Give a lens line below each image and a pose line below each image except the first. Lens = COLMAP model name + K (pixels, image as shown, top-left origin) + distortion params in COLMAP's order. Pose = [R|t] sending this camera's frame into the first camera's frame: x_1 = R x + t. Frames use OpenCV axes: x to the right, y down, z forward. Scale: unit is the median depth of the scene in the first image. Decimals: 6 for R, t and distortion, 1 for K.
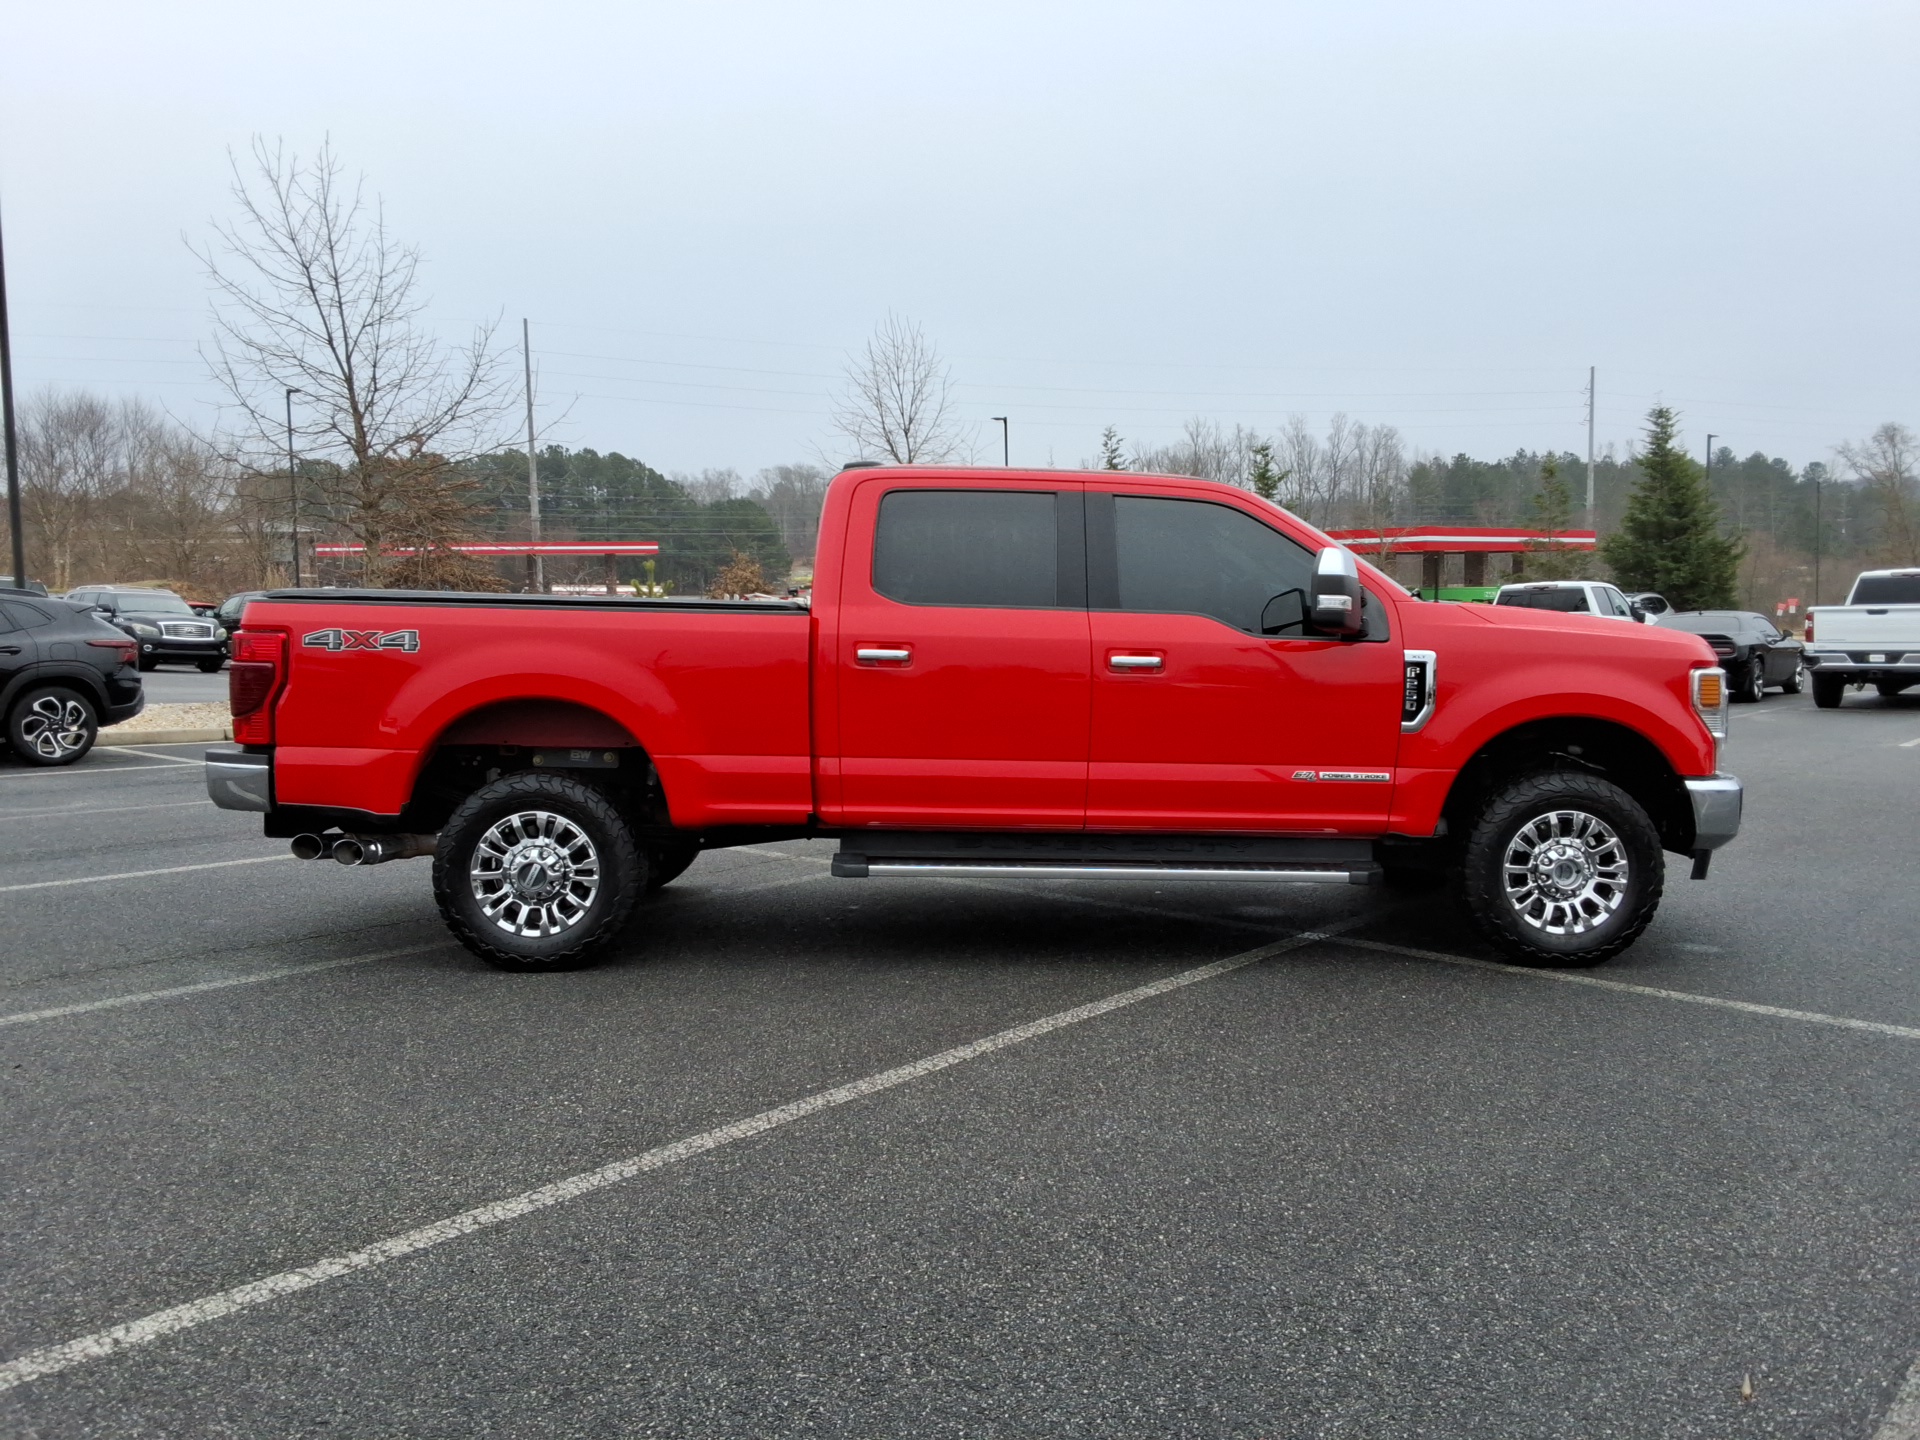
lens RADIAL K [[1527.9, 0, 973.9], [0, 1527.9, 718.6], [0, 0, 1]] dist [0.126234, -0.191958]
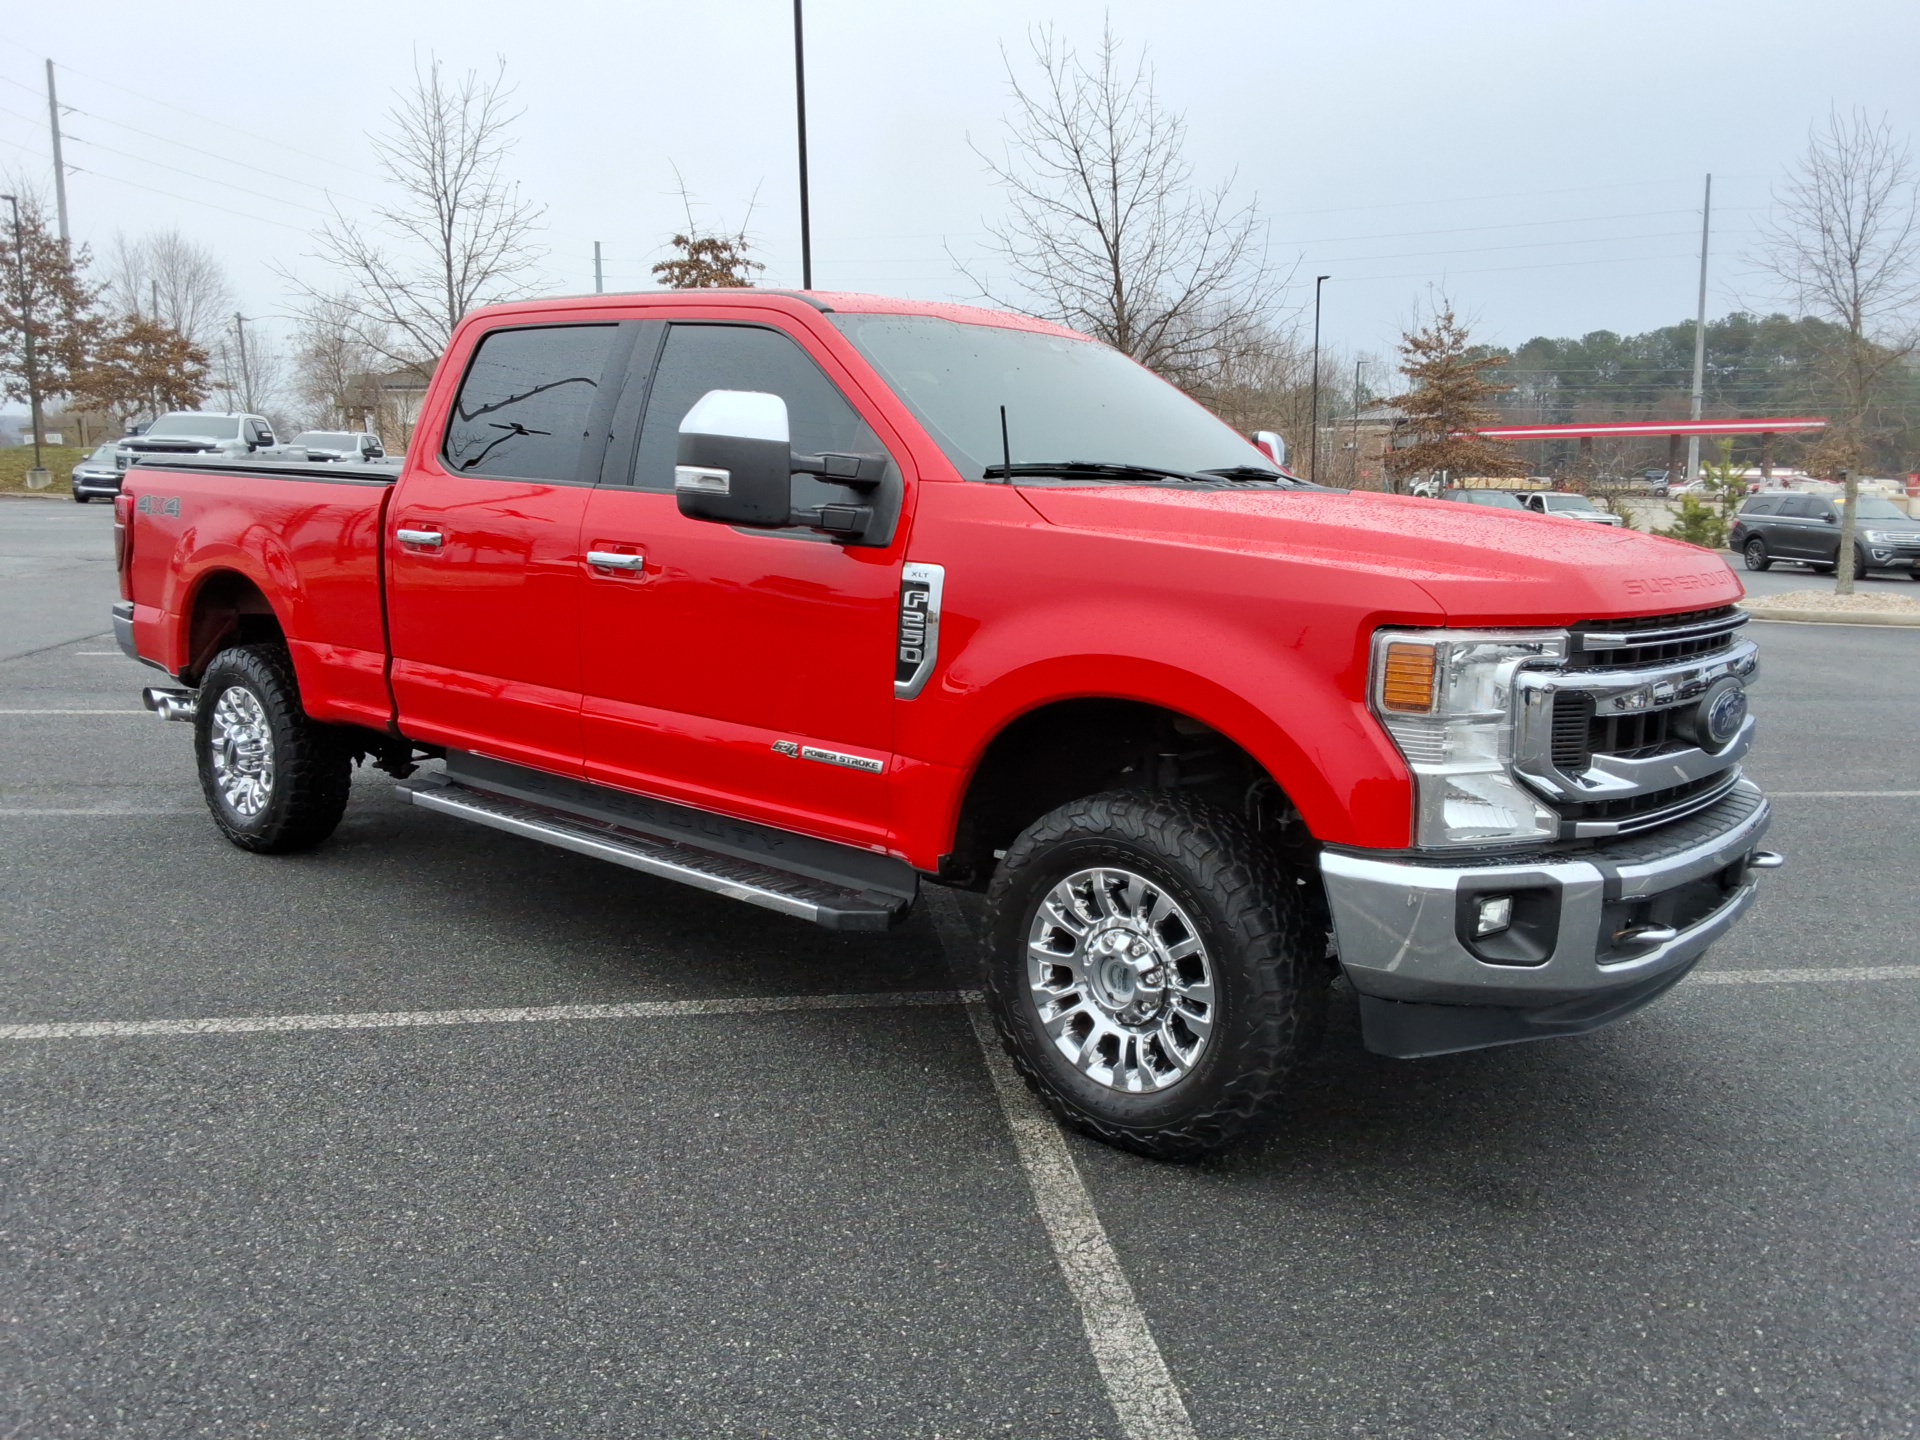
lens RADIAL K [[1527.9, 0, 973.9], [0, 1527.9, 718.6], [0, 0, 1]] dist [0.126234, -0.191958]
pose [[0.746687, 0.110014, -0.656015, 0.235169], [-0.061868, 0.993439, 0.096181, -0.014410], [0.662292, -0.031231, 0.748594, 0.190343]]
